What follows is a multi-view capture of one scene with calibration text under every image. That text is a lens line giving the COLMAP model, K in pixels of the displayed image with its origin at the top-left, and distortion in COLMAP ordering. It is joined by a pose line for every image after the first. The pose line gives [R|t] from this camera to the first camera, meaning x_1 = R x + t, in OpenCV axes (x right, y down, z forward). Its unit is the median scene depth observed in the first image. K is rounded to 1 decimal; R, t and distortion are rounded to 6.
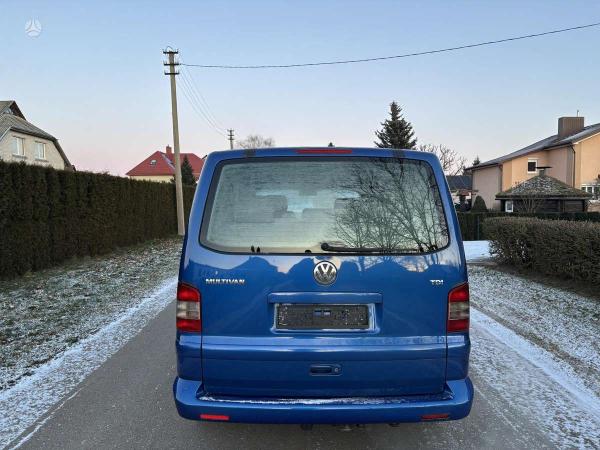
lens RADIAL K [[447.0, 0, 298.4], [0, 447.0, 221.1], [0, 0, 1]] dist [0.047549, -0.036202]
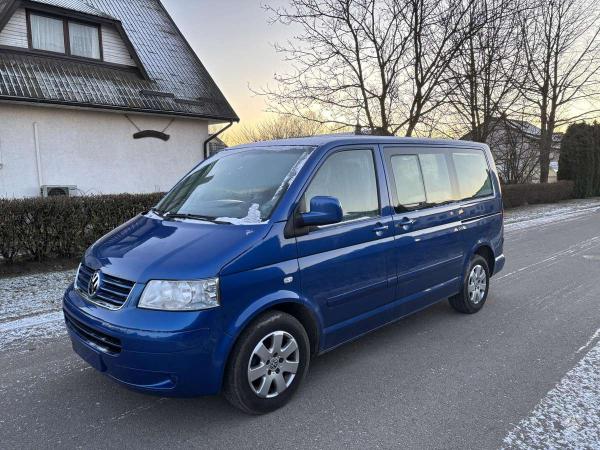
lens RADIAL K [[447.0, 0, 298.2], [0, 447.0, 227.0], [0, 0, 1]] dist [0.047549, -0.036202]
pose [[-0.684250, -0.103601, 0.721851, -0.569727], [0.020041, 0.986812, 0.160625, -0.070132], [-0.728972, 0.124374, -0.673150, 1.591089]]
